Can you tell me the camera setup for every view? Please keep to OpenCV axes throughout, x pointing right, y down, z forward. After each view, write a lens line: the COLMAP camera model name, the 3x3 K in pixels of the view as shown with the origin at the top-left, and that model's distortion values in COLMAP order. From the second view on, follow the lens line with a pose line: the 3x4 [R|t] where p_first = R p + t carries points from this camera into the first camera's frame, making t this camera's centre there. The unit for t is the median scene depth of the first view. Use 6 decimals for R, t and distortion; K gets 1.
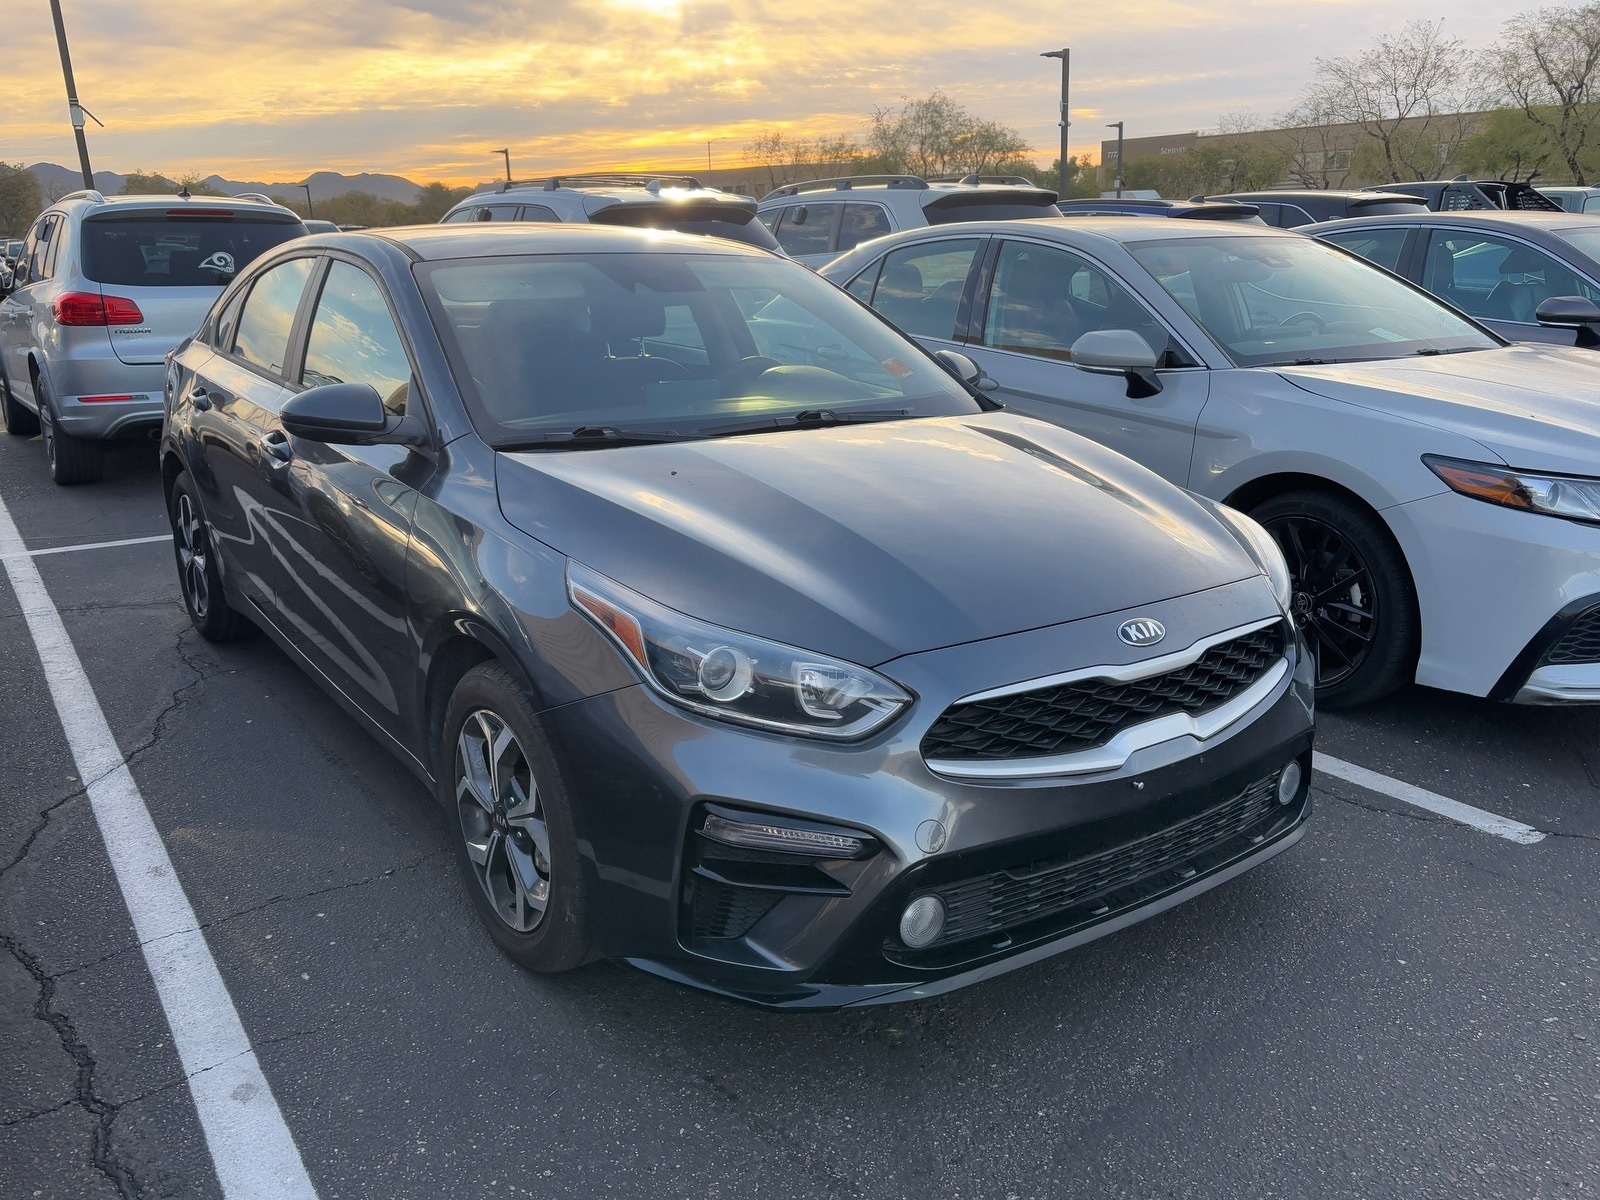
lens RADIAL K [[1297.1, 0, 800.0], [0, 1297.1, 600.0], [0, 0, 1]] dist [-0.005736, -0.001341]
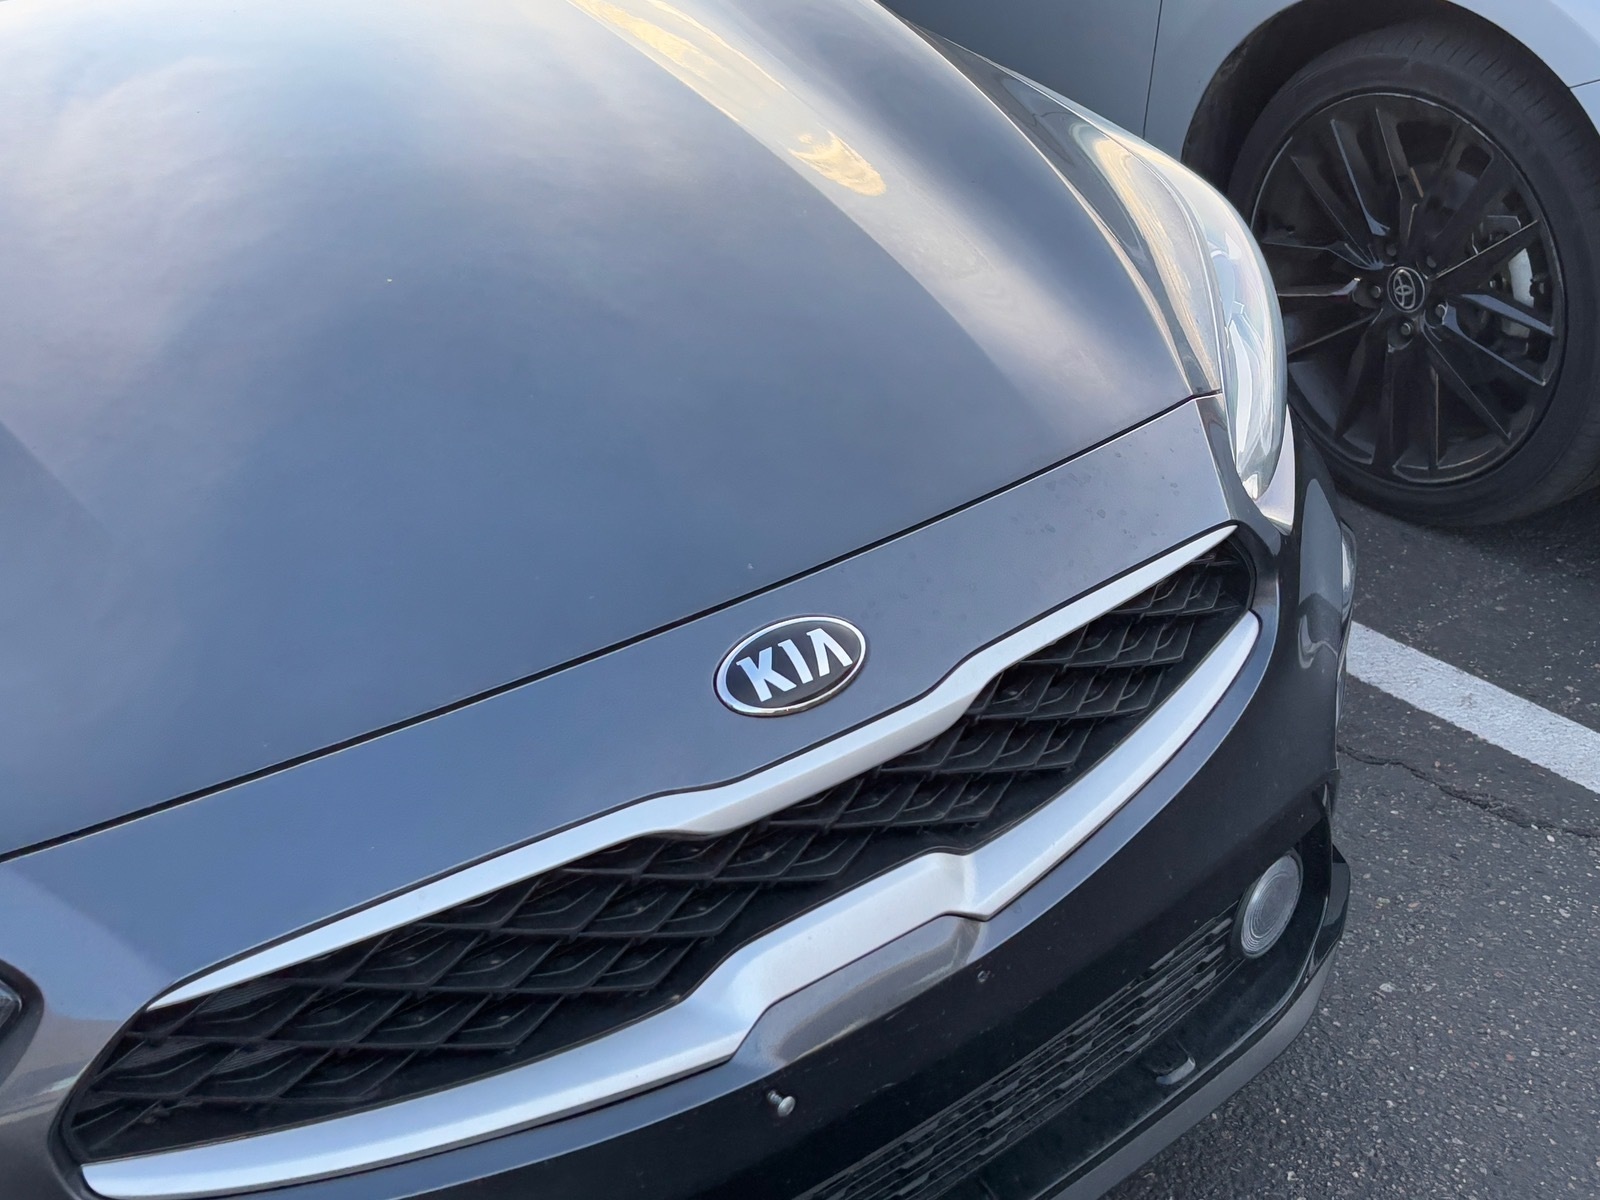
lens RADIAL K [[2173.9, 0, 800.0], [0, 2173.9, 600.0], [0, 0, 1]] dist [0.247823, -0.960550]
pose [[0.997633, -0.056166, 0.039665, 0.219287], [0.045498, 0.971734, 0.231654, -0.117727], [-0.051555, -0.229301, 0.971989, 0.384272]]
